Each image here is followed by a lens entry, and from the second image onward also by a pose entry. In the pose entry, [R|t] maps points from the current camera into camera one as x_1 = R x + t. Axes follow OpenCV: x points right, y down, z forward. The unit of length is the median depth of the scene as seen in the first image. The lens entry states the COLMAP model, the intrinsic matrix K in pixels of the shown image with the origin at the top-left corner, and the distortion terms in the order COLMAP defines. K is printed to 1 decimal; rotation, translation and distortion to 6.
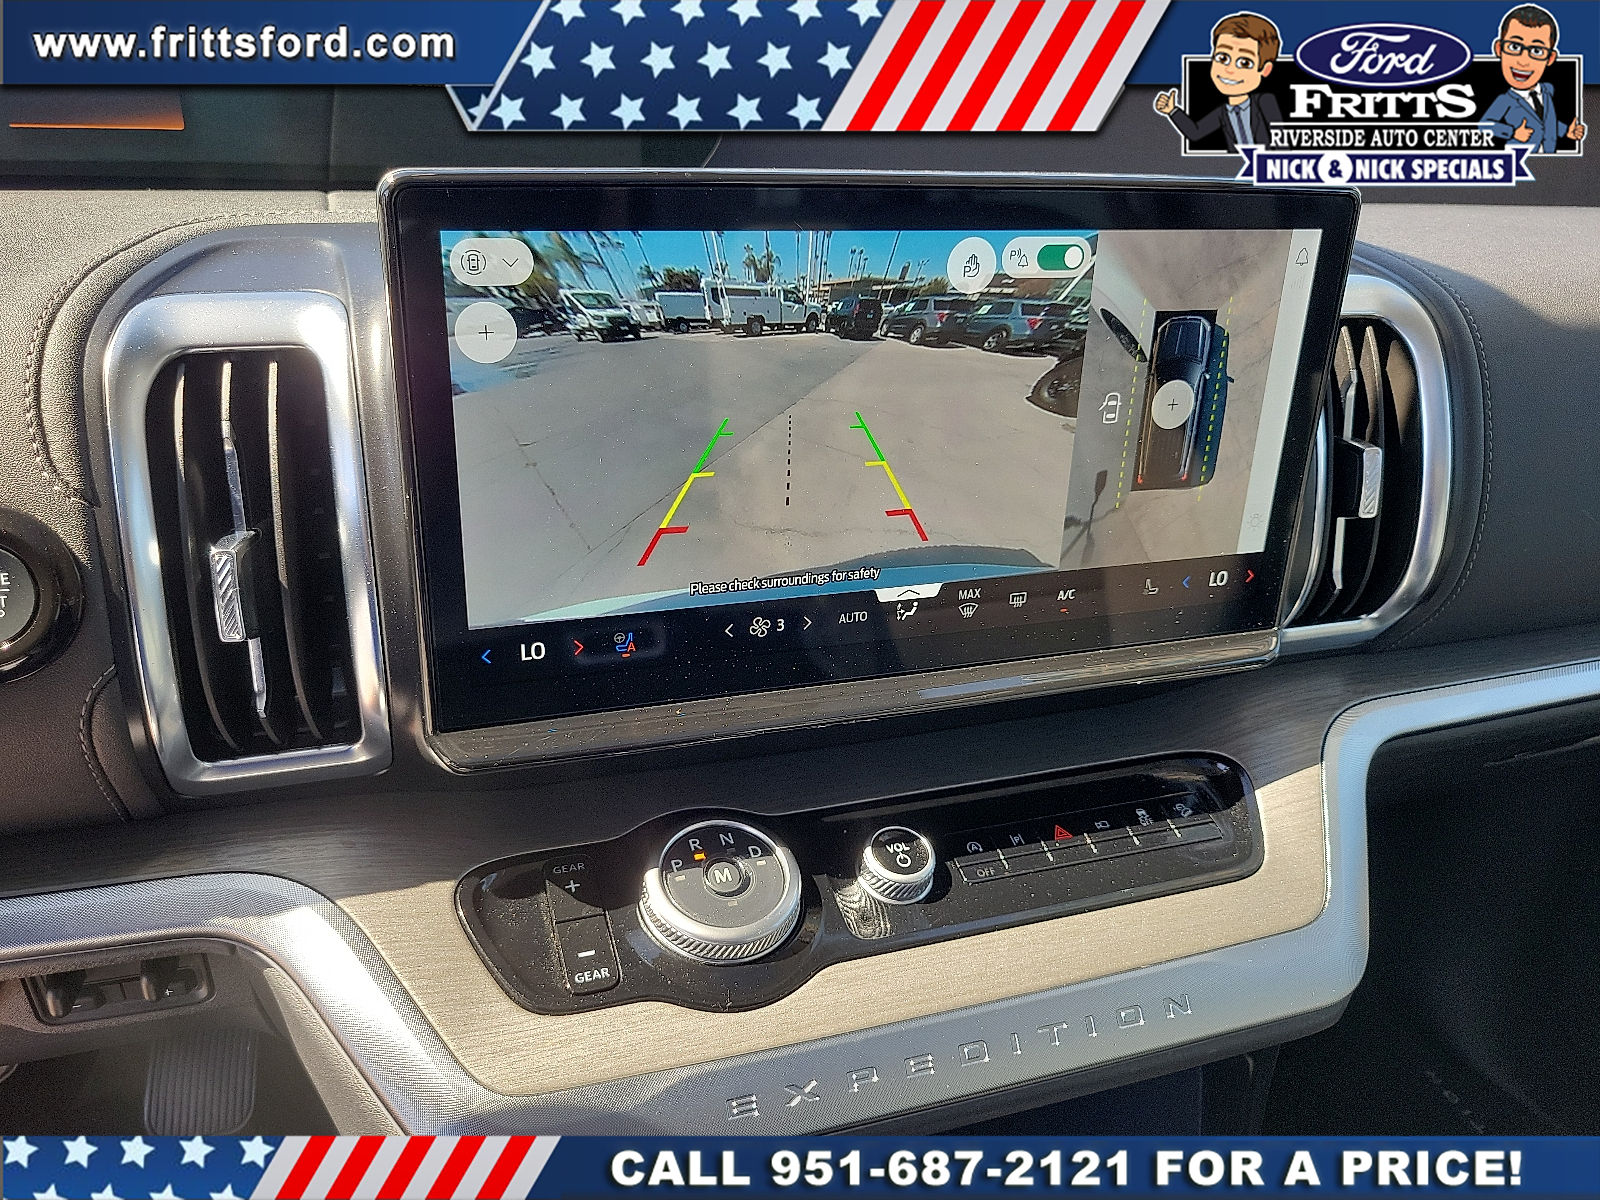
lens RADIAL K [[1220.7, 0, 793.8], [0, 1220.7, 605.1], [0, 0, 1]] dist [0.038626, -0.004465]
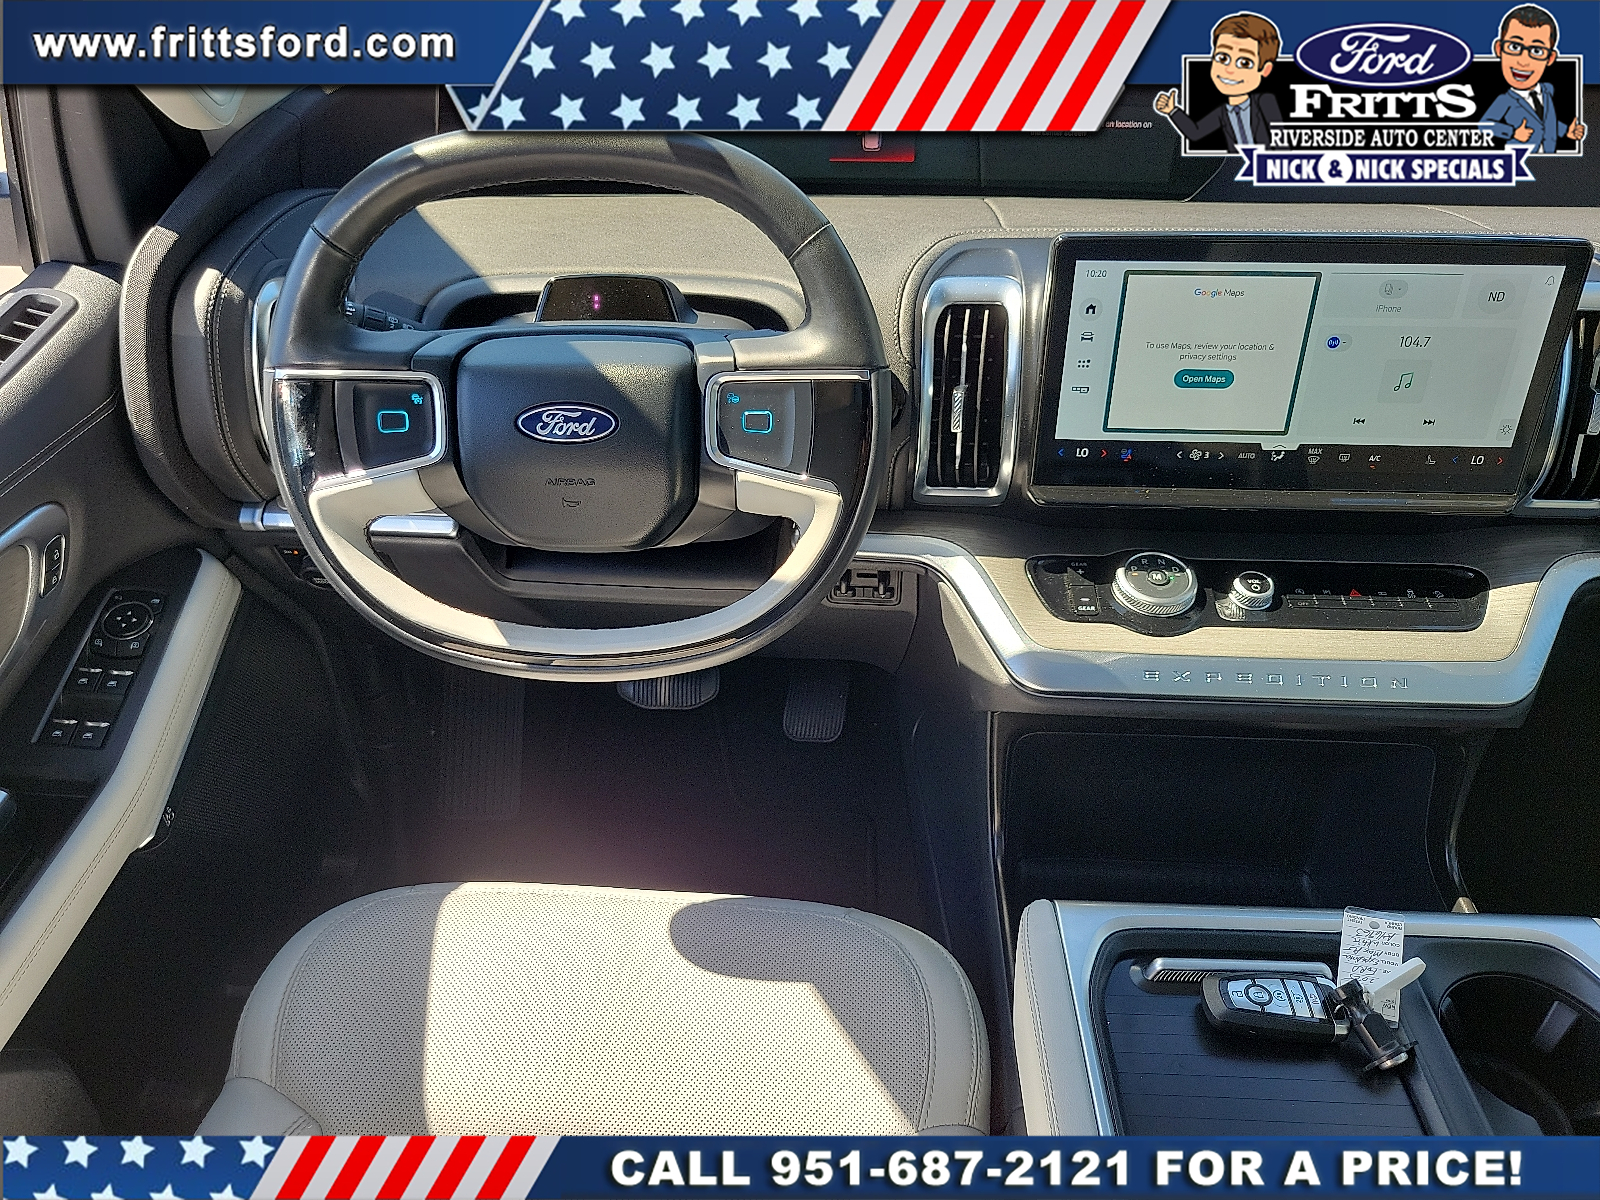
lens RADIAL K [[1220.7, 0, 786.2], [0, 1220.7, 595.2], [0, 0, 1]] dist [0.038626, -0.004465]
pose [[0.925110, 0.152514, -0.347721, 0.084684], [-0.118937, 0.986093, 0.116079, 0.090210], [0.360589, -0.066029, 0.930385, -1.121821]]
